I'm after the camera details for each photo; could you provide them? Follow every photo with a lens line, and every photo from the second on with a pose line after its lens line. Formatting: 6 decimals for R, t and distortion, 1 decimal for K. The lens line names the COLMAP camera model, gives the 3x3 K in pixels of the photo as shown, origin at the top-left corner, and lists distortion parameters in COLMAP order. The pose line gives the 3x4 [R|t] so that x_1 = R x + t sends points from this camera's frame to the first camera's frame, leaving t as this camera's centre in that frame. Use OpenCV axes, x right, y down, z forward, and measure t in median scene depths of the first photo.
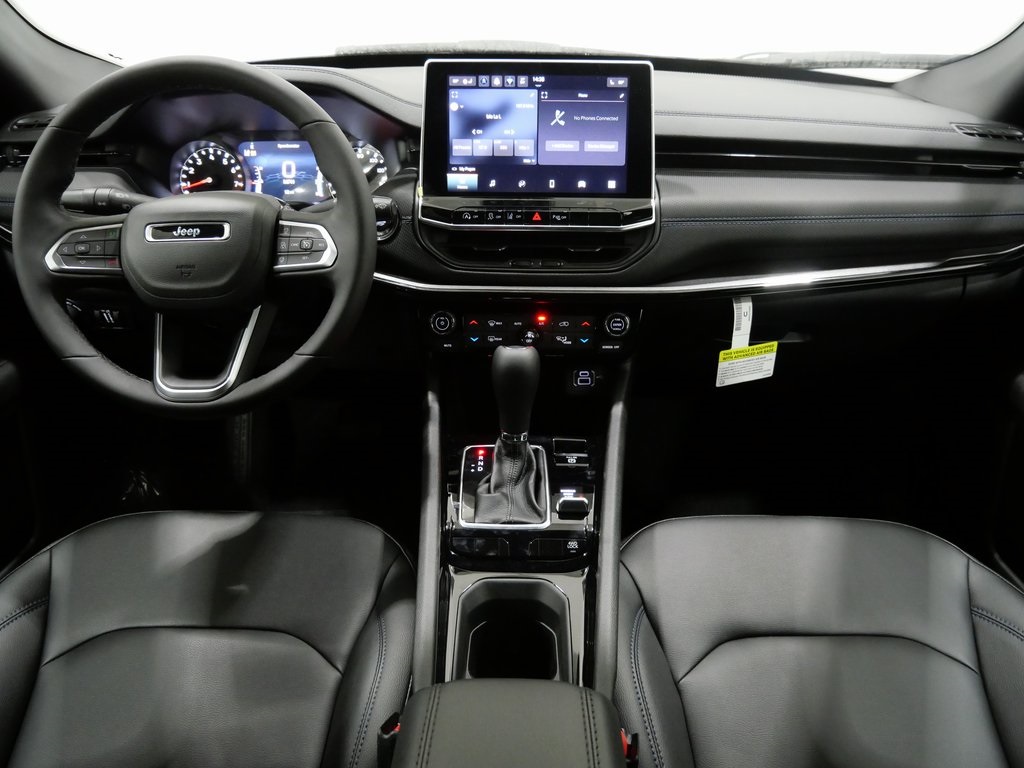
lens RADIAL K [[771.9, 0, 513.1], [0, 771.9, 386.6], [0, 0, 1]] dist [-0.035772, 0.003040]
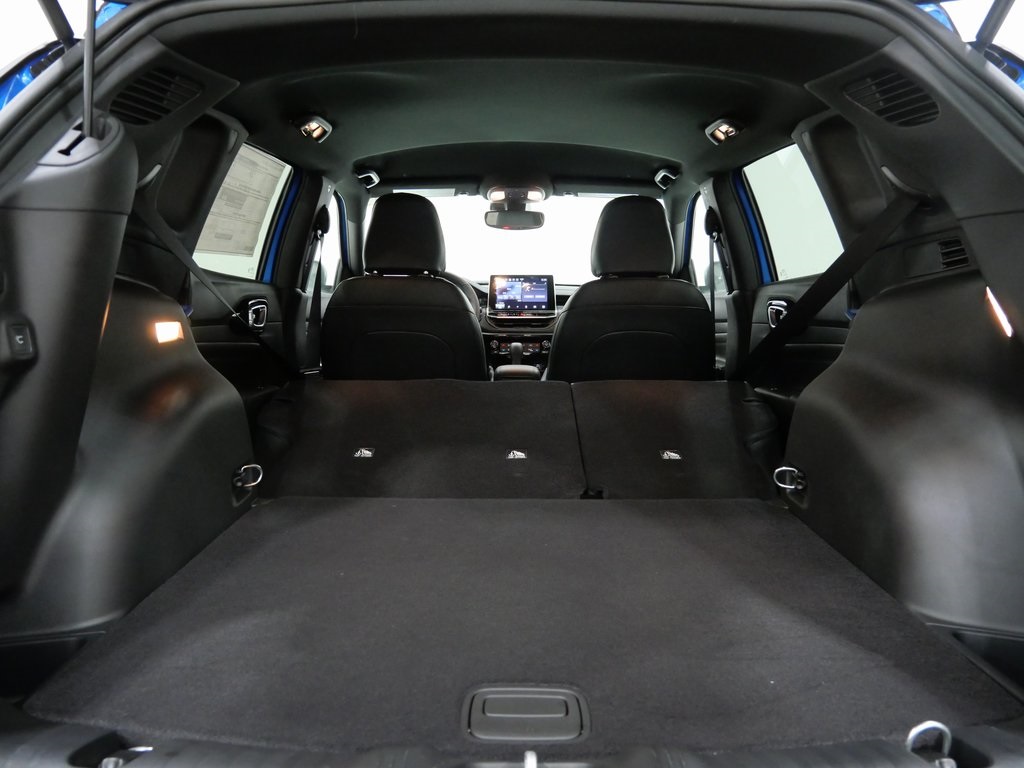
lens RADIAL K [[771.9, 0, 511.9], [0, 771.9, 382.7], [0, 0, 1]] dist [-0.035772, 0.003040]
pose [[0.999892, -0.006452, 0.013208, -0.061245], [0.011141, 0.918819, -0.394523, 1.416598], [-0.009590, 0.394628, 0.918791, -2.044622]]
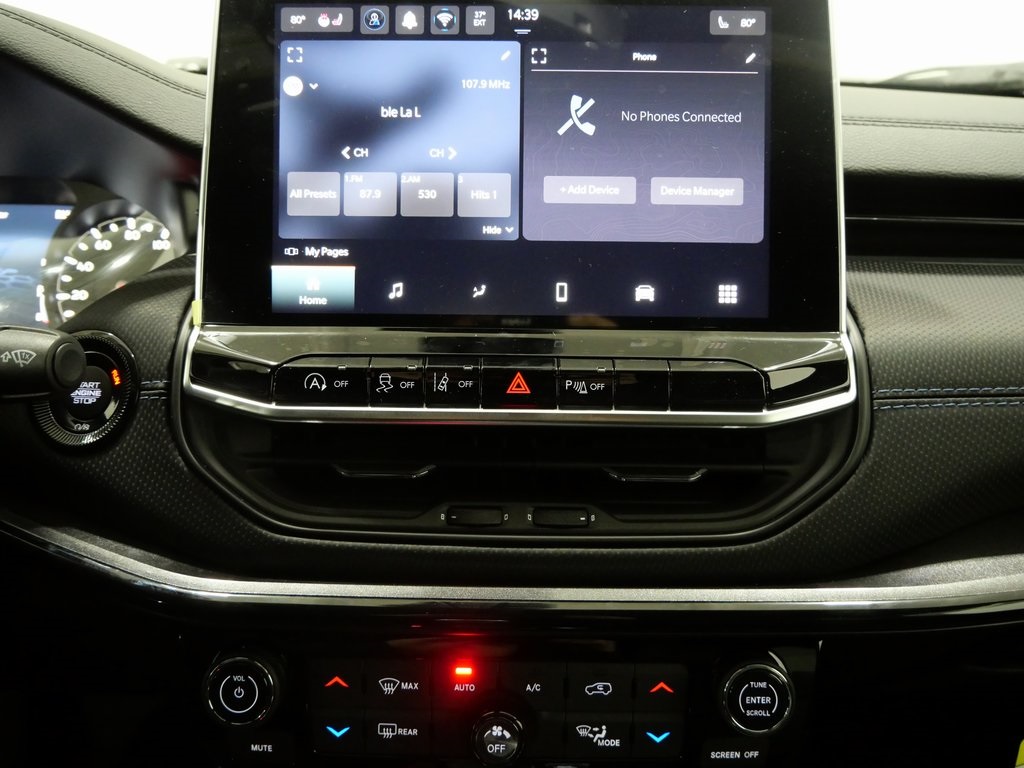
lens RADIAL K [[829.9, 0, 505.4], [0, 829.9, 377.1], [0, 0, 1]] dist [-0.027875, 0.010067]
pose [[0.999983, 0.002413, -0.005287, 0.026641], [-0.003284, 0.985195, -0.171408, -0.159118], [0.004795, 0.171423, 0.985186, 0.630043]]
